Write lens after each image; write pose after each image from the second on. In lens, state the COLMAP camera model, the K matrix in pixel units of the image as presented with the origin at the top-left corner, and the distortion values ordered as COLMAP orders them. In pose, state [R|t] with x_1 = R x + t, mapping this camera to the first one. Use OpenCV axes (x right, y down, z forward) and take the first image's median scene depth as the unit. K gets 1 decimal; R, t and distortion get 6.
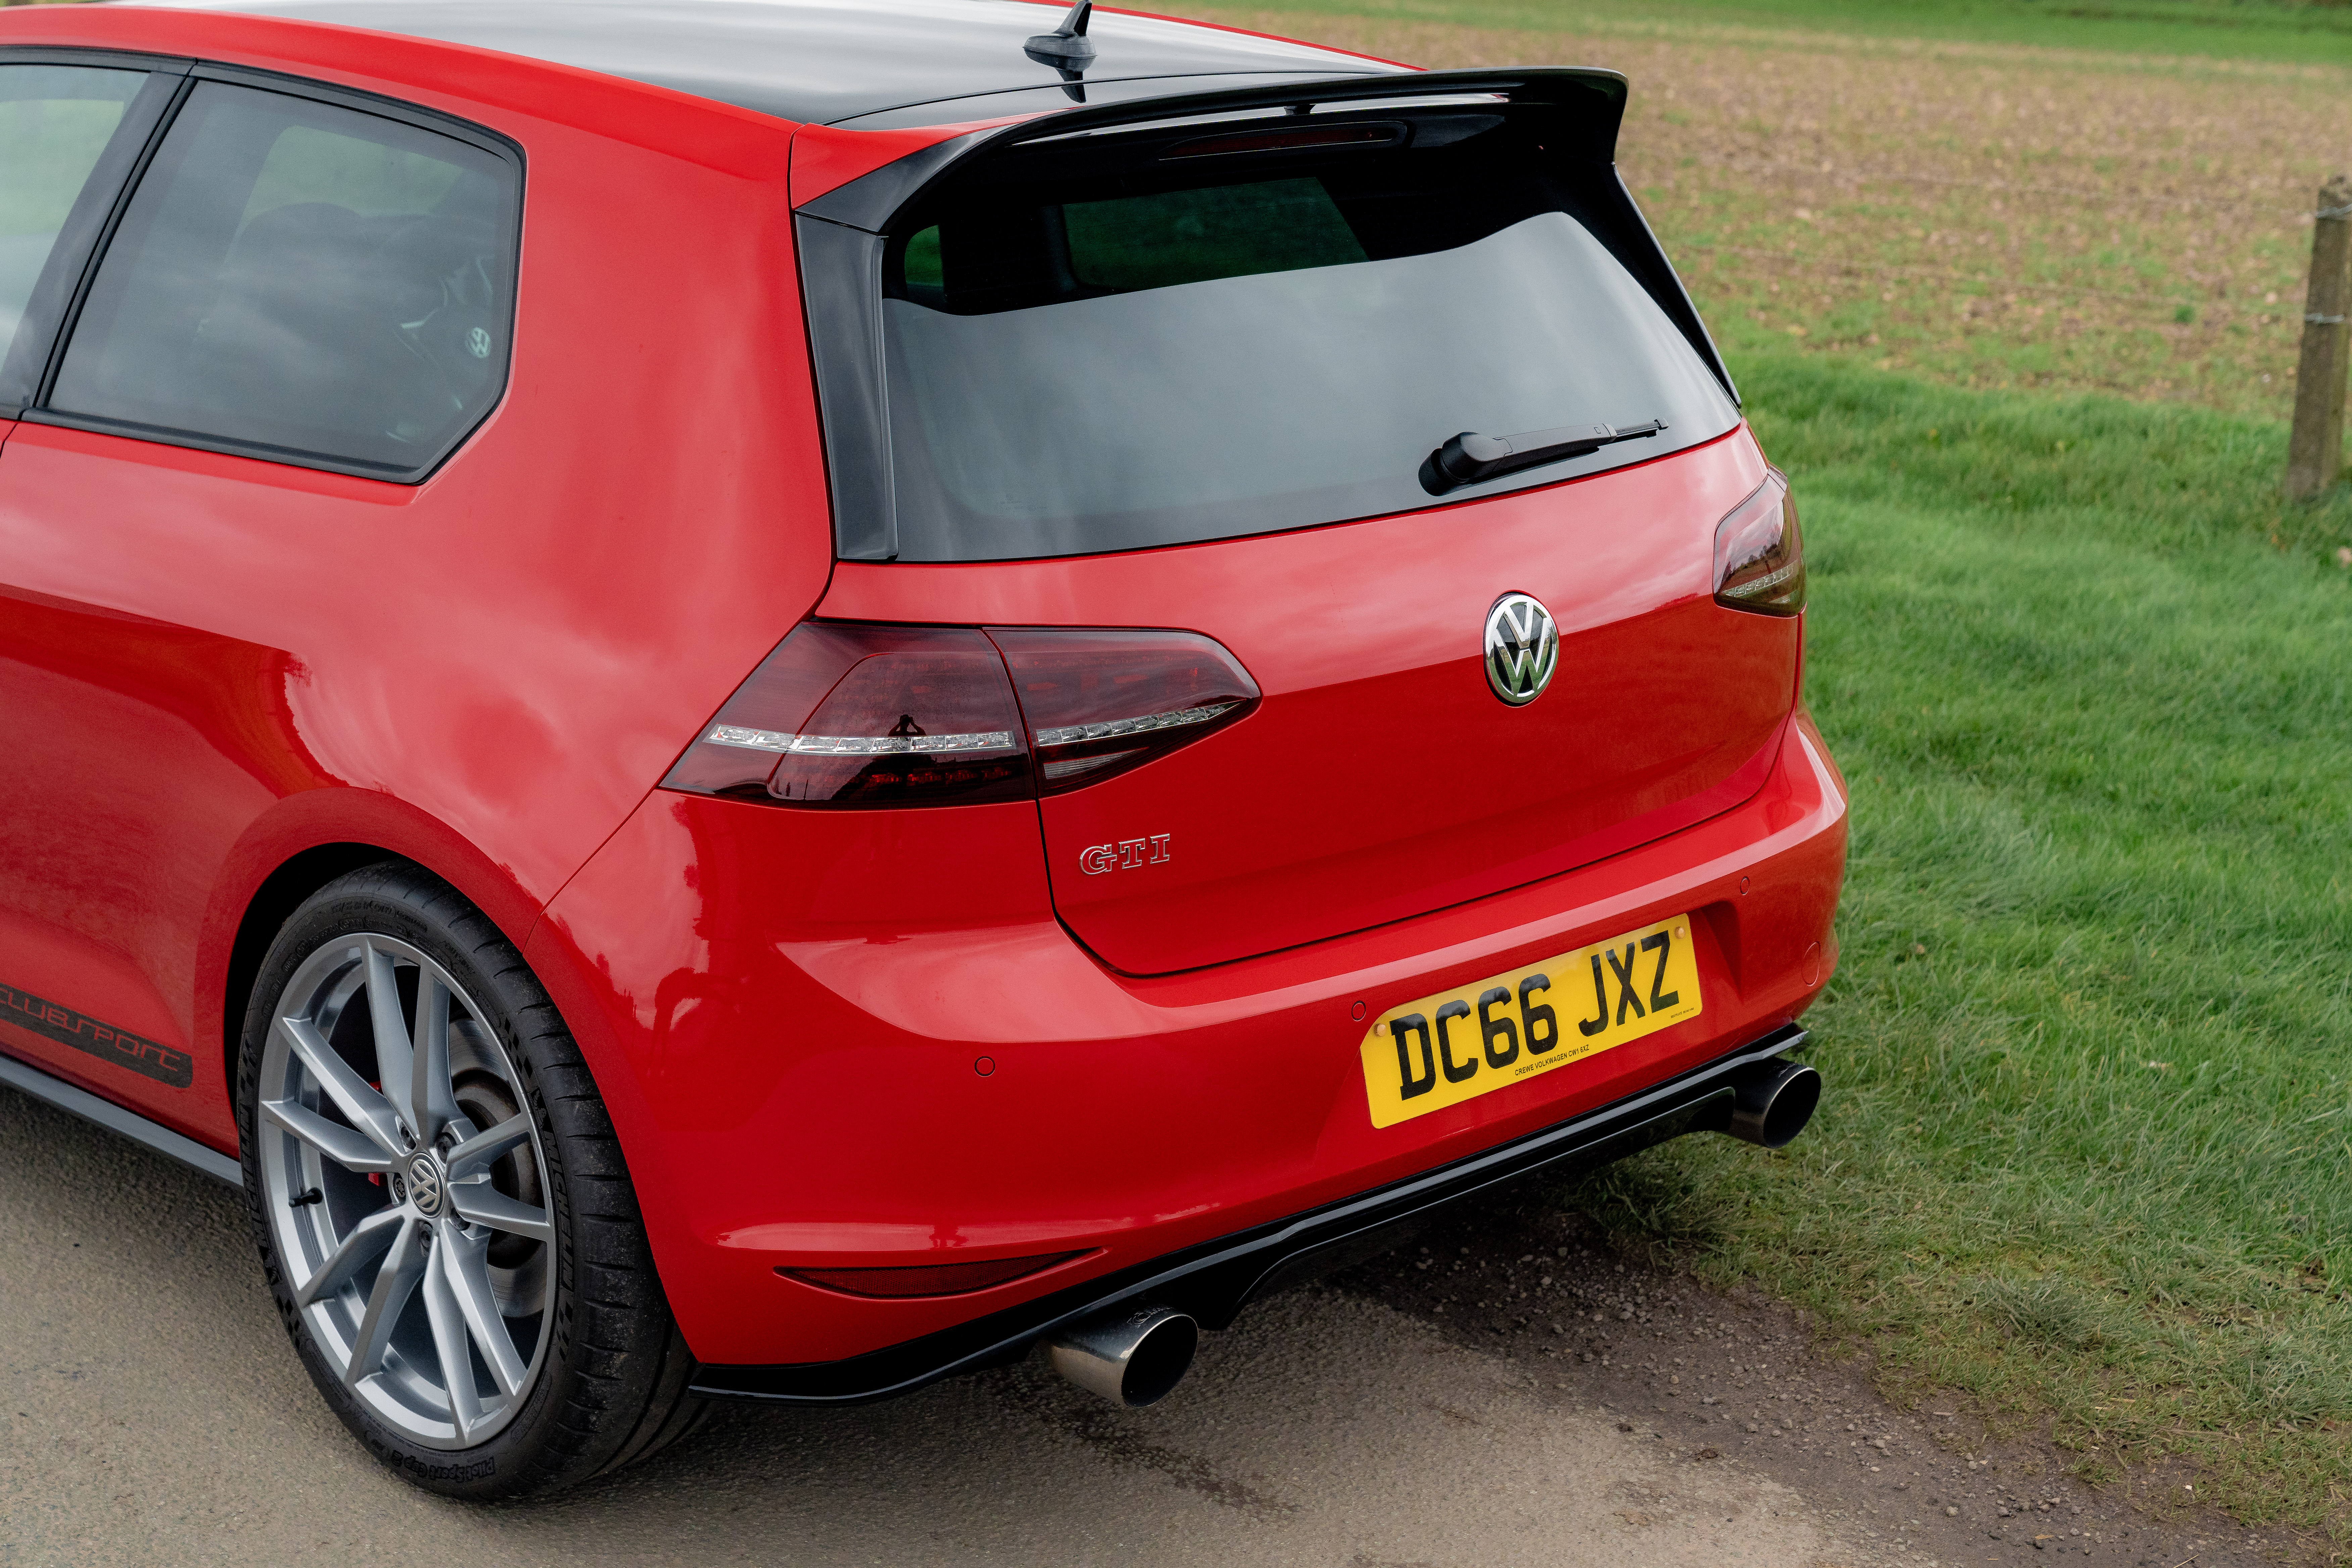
lens RADIAL K [[3860.1, 0, 1176.0], [0, 3860.1, 784.0], [0, 0, 1]] dist [0.145966, 0.022274]
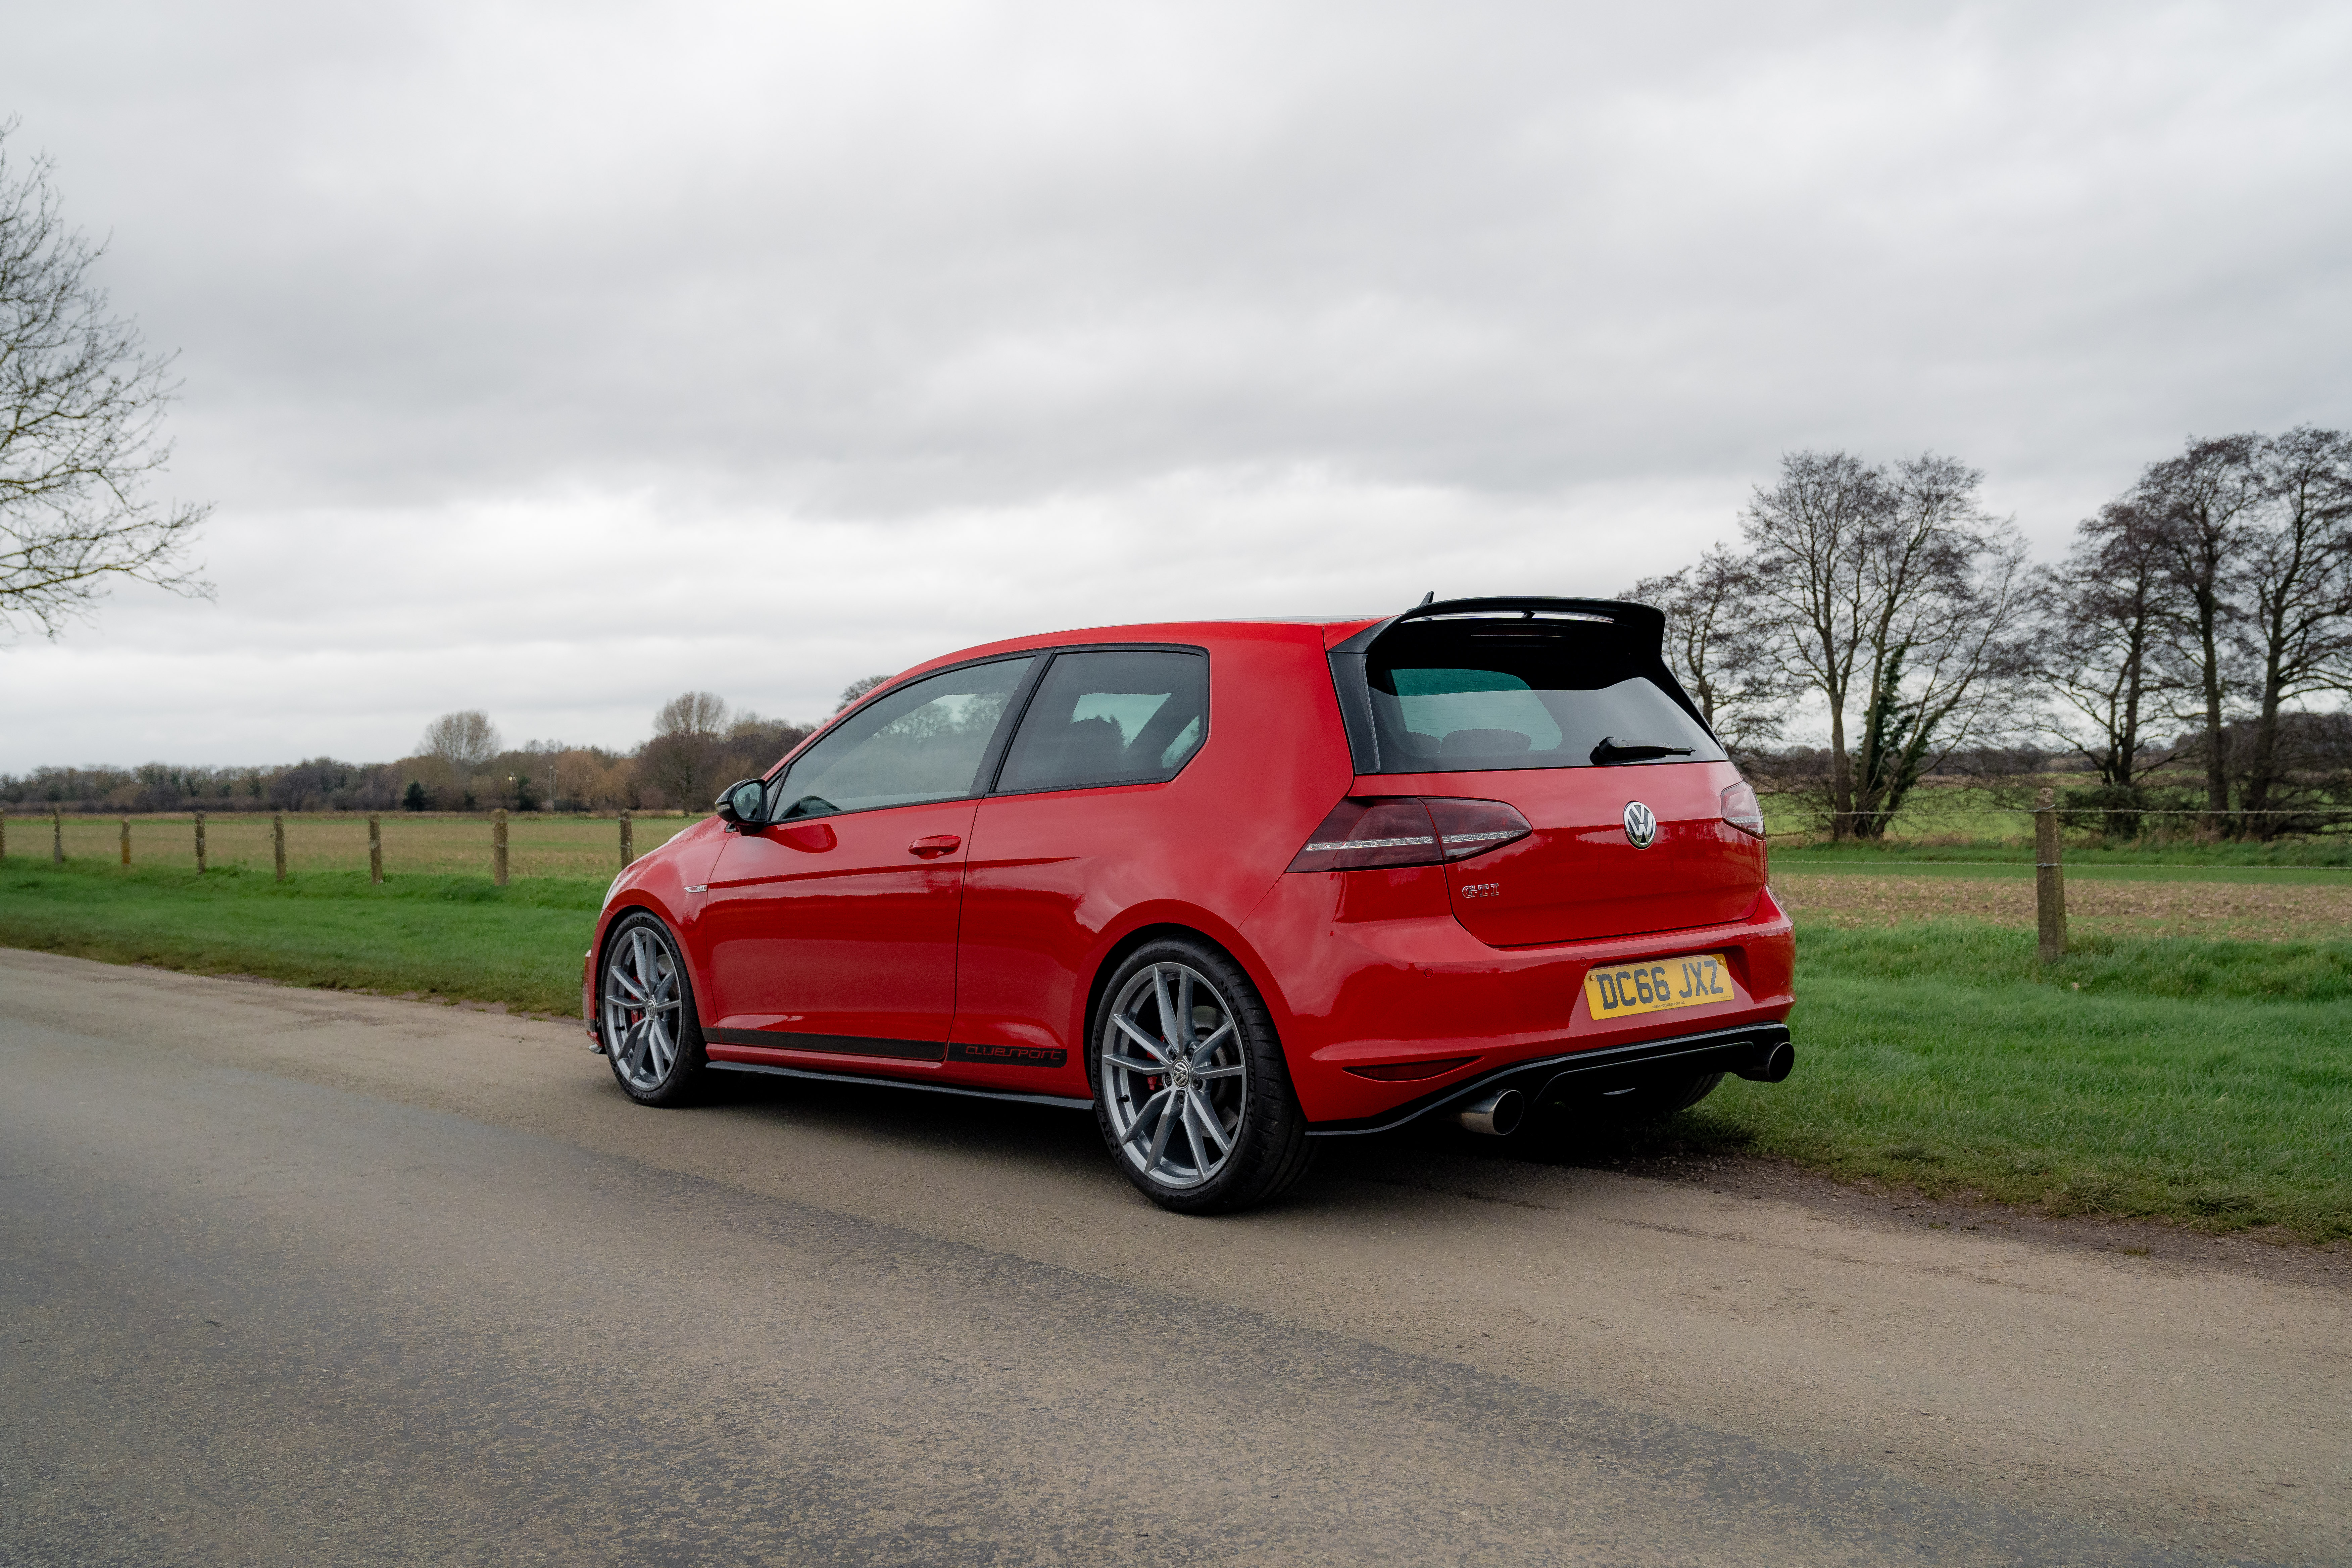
lens RADIAL K [[2539.9, 0, 1176.0], [0, 2539.9, 784.0], [0, 0, 1]] dist [0.157585, 0.008753]
pose [[0.996503, -0.050165, -0.066830, -0.082404], [0.030543, 0.963075, -0.267493, 0.331167], [0.077781, 0.264517, 0.961239, -0.491778]]
